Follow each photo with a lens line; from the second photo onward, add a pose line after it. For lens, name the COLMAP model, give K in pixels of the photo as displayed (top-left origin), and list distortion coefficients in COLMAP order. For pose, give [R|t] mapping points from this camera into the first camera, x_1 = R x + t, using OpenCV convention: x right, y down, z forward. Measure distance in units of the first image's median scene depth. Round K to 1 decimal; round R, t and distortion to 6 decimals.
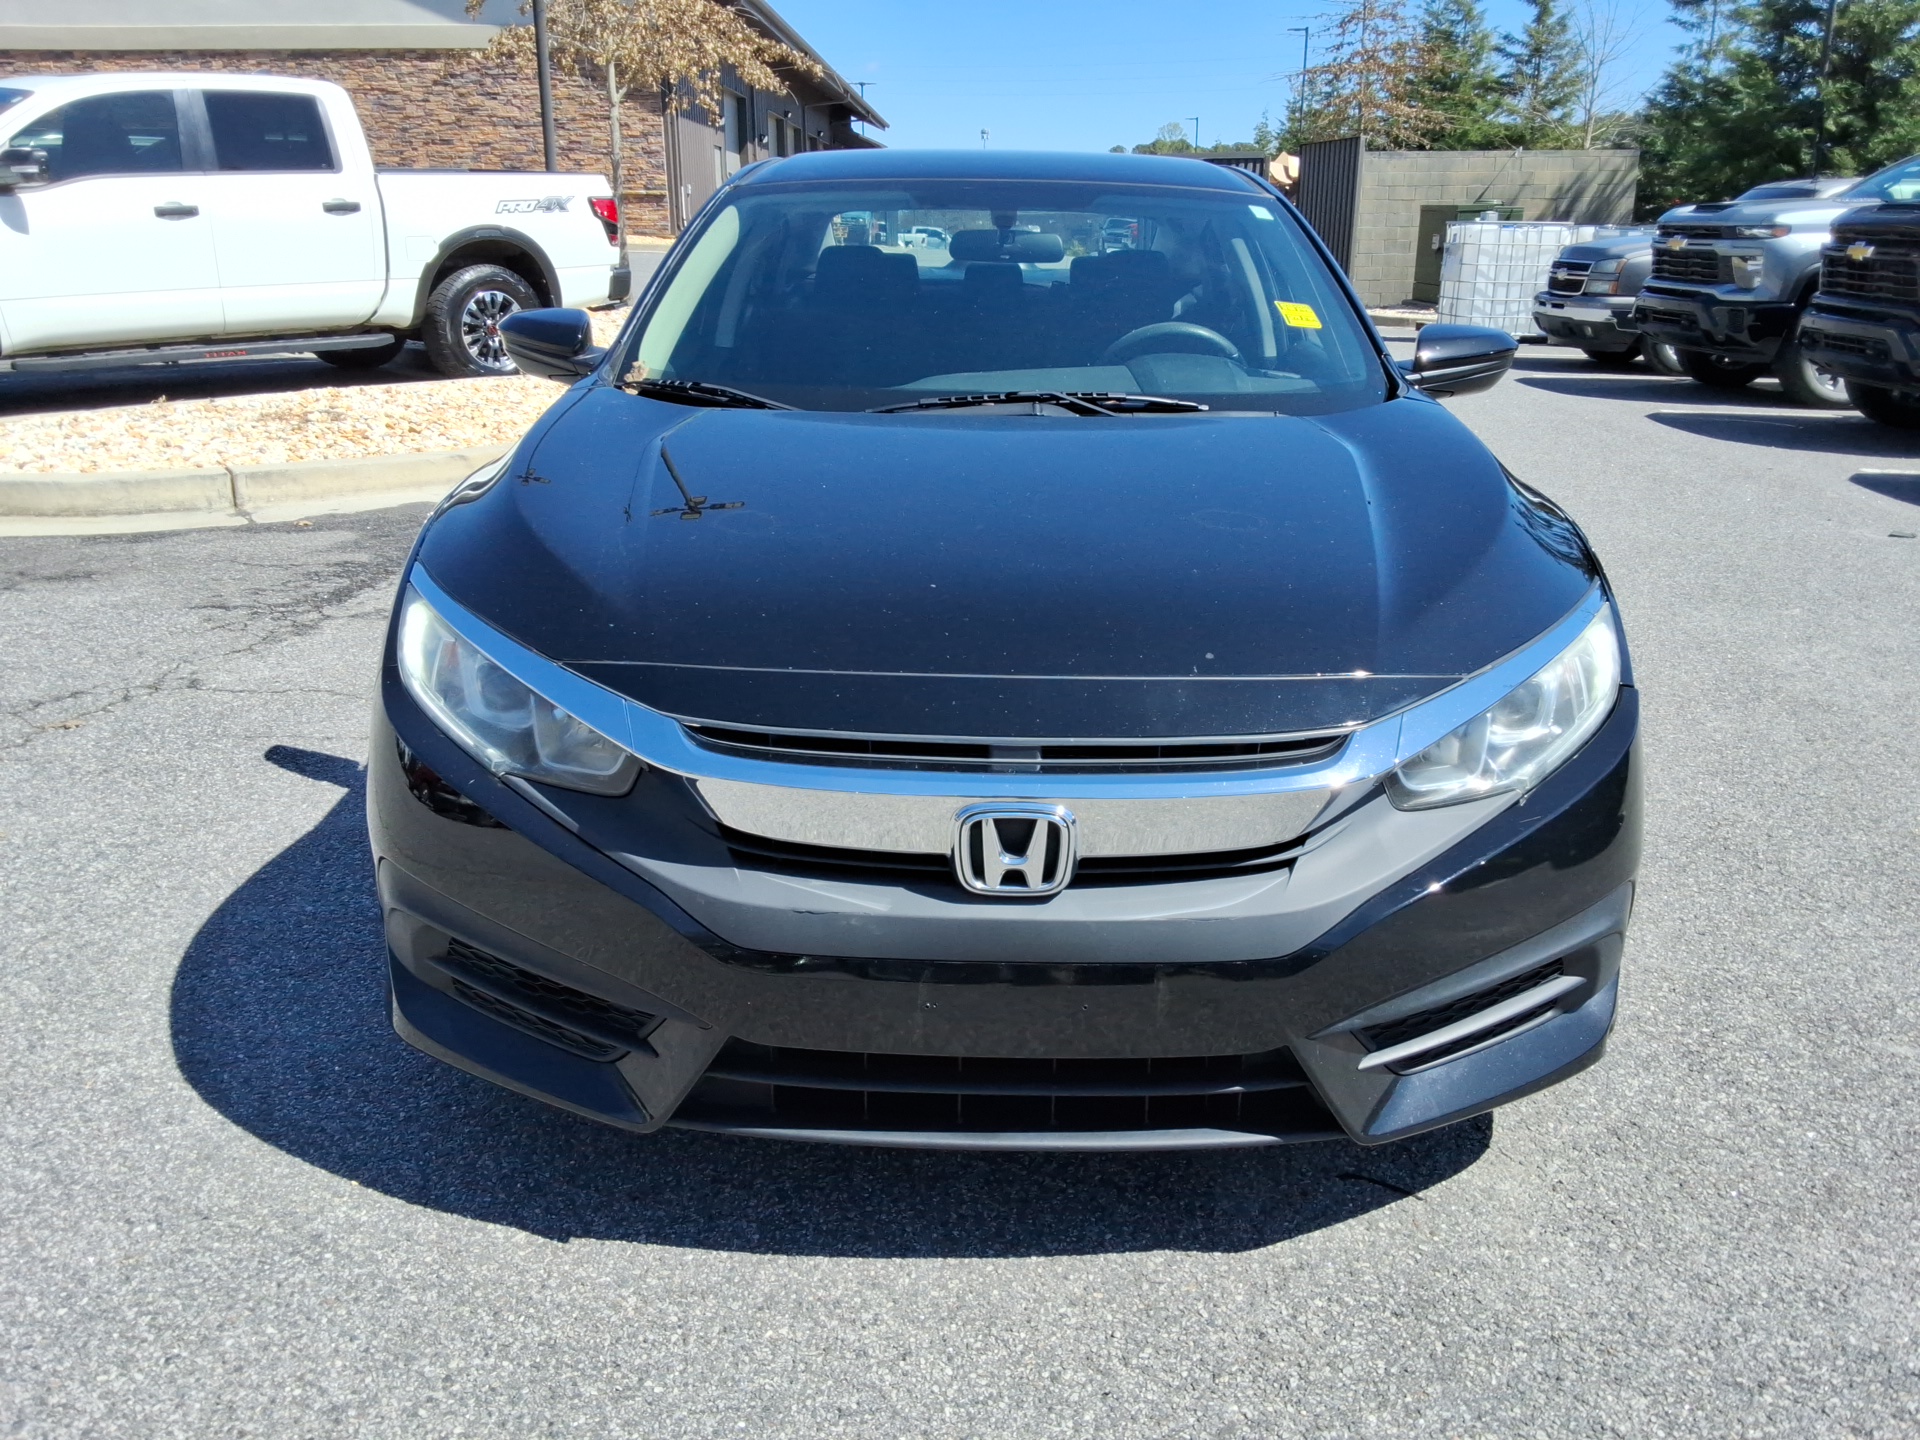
lens RADIAL K [[1532.3, 0, 969.8], [0, 1532.3, 707.7], [0, 0, 1]] dist [0.111982, -0.178640]
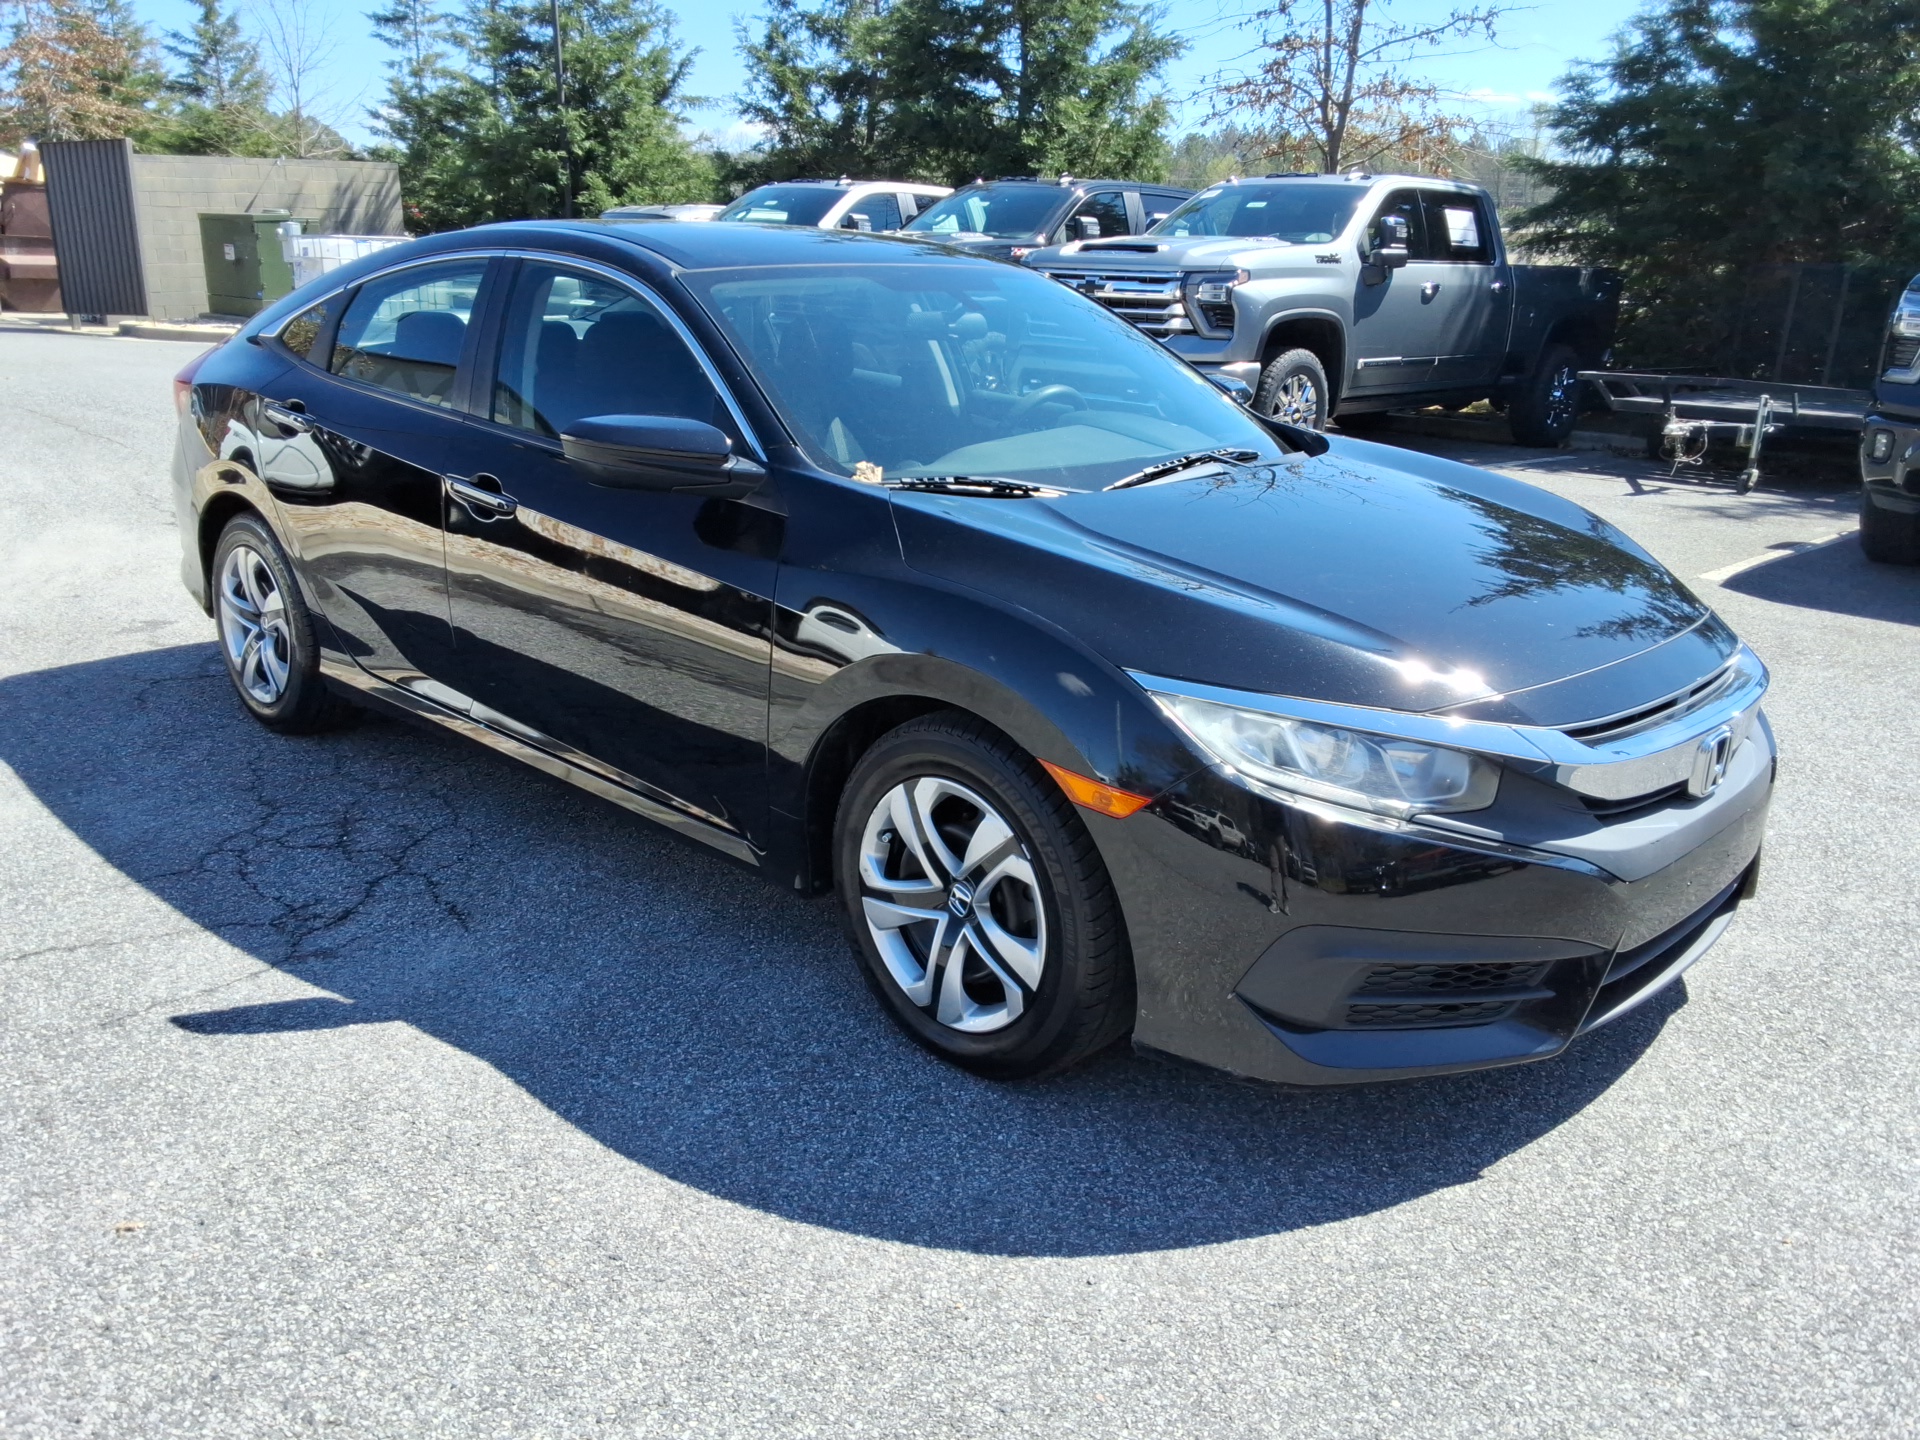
lens RADIAL K [[1532.3, 0, 969.8], [0, 1532.3, 707.7], [0, 0, 1]] dist [0.111982, -0.178640]
pose [[0.682467, -0.207128, 0.700954, -0.126109], [0.206276, 0.974605, 0.087155, -0.019822], [-0.701206, 0.085110, 0.707861, 0.036599]]
